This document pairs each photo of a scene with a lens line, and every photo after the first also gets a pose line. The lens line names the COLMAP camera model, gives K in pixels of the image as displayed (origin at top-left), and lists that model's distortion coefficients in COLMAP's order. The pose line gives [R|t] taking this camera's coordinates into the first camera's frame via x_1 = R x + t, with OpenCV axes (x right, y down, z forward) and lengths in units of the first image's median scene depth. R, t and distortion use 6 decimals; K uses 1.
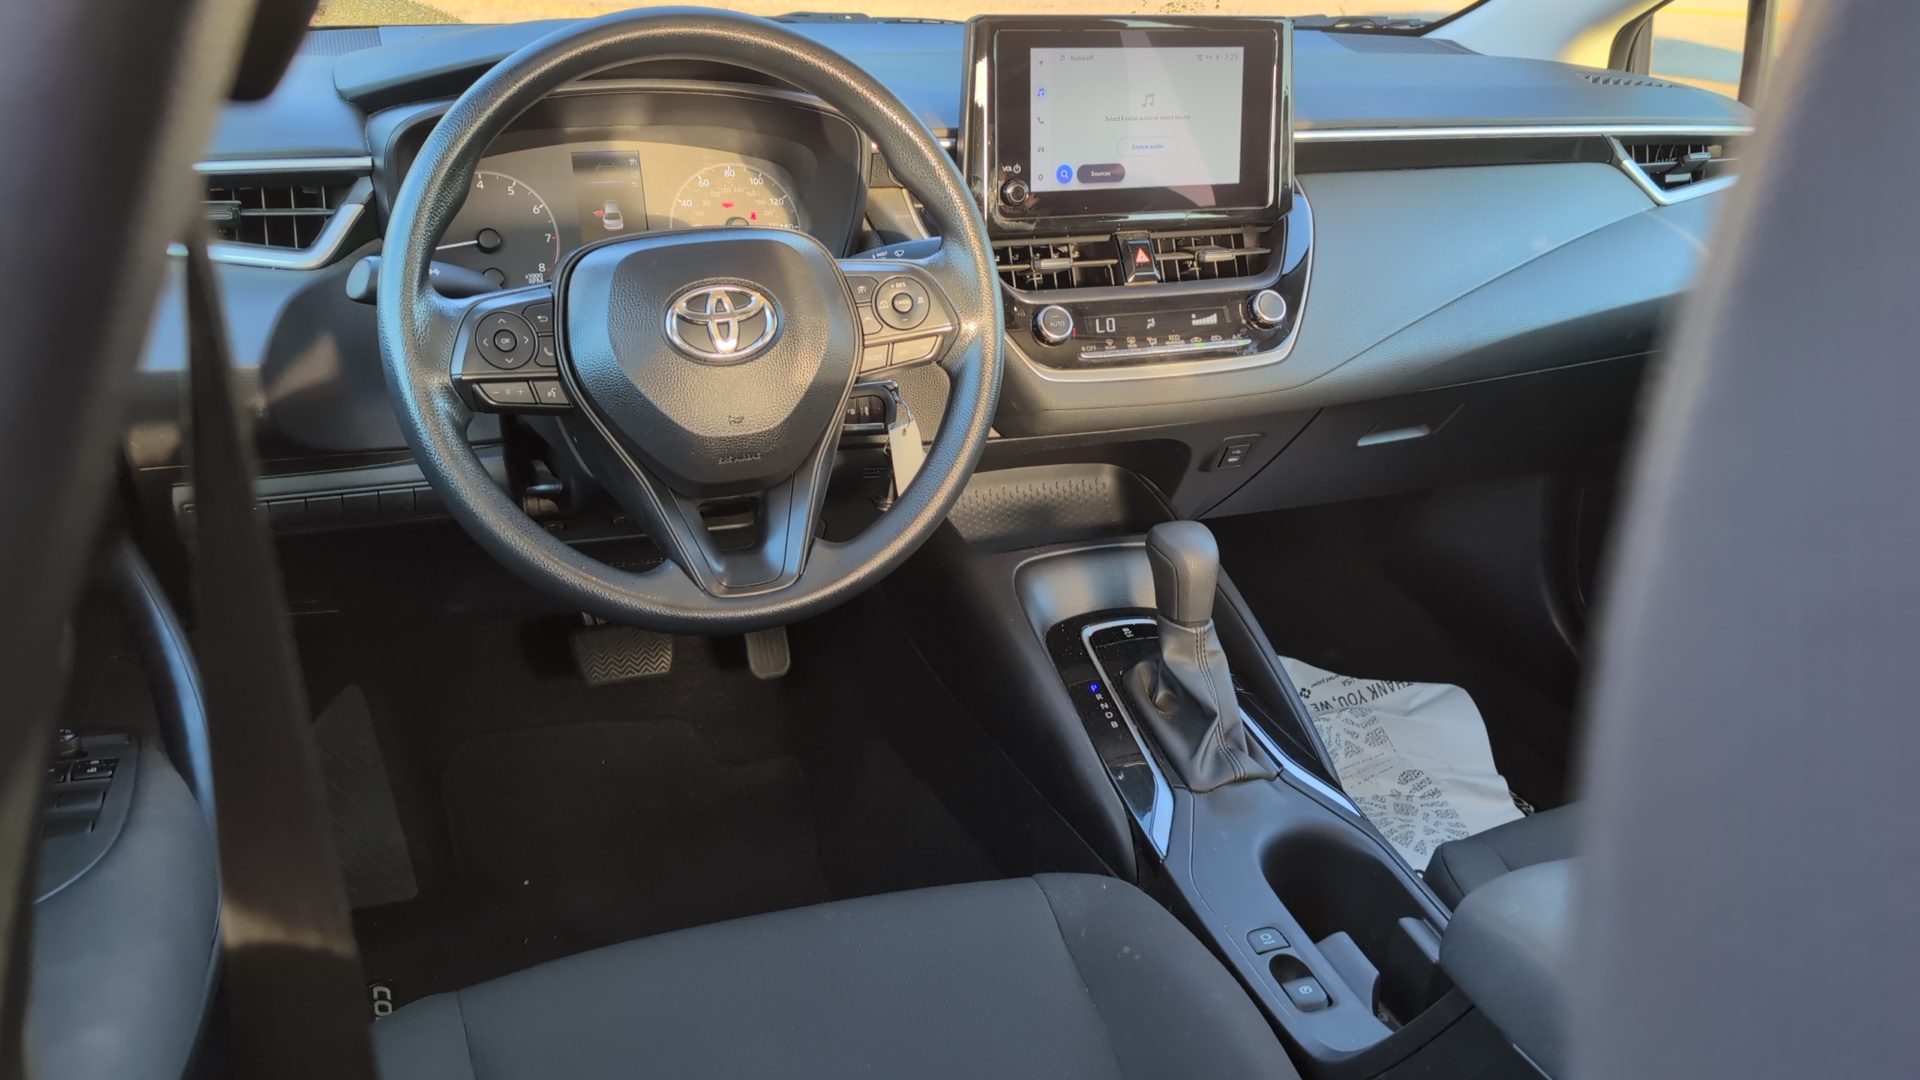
lens RADIAL K [[1594.0, 0, 960.0], [0, 1594.0, 540.0], [0, 0, 1]] dist [0.055633, -0.089586]
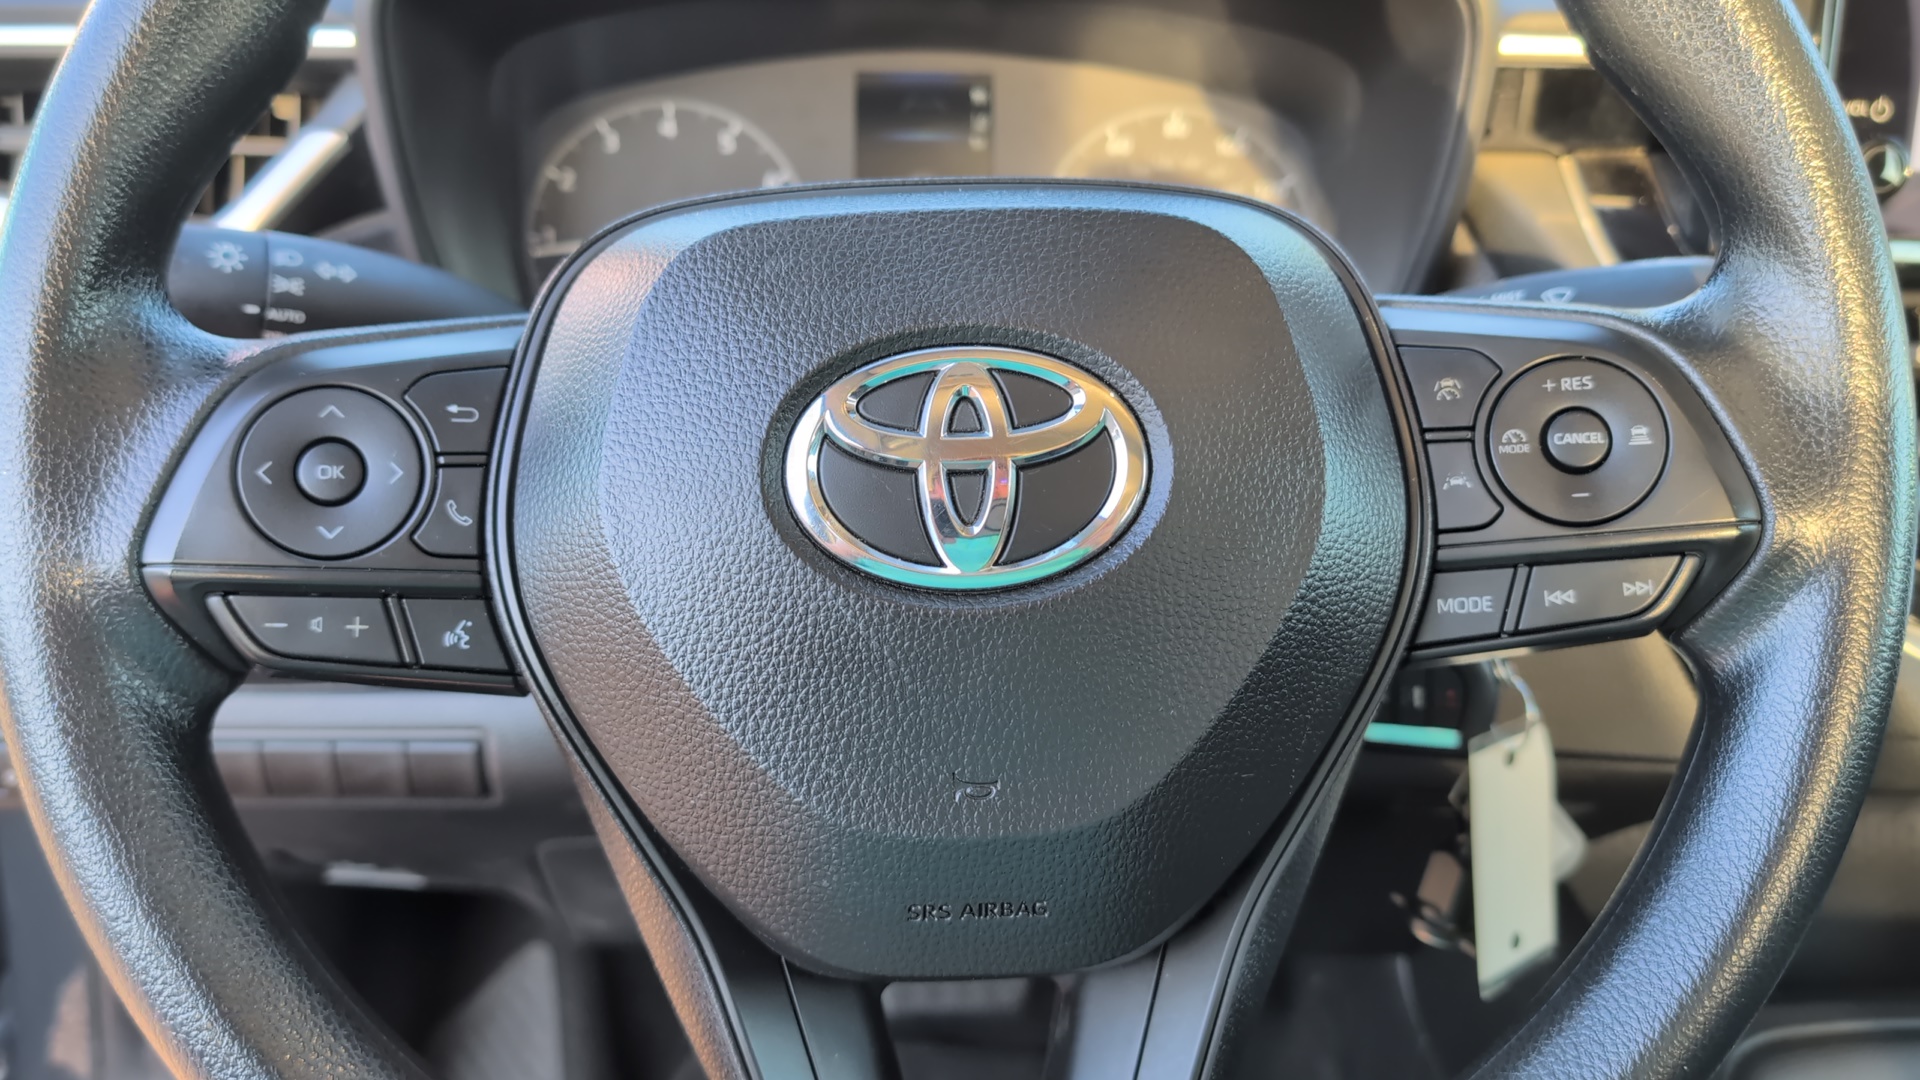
lens RADIAL K [[1594.0, 0, 960.0], [0, 1594.0, 540.0], [0, 0, 1]] dist [0.055633, -0.089586]
pose [[0.941078, 0.100805, -0.322816, -0.046253], [-0.116114, 0.992828, -0.028469, -0.105129], [0.317631, 0.064275, 0.946034, 0.657941]]
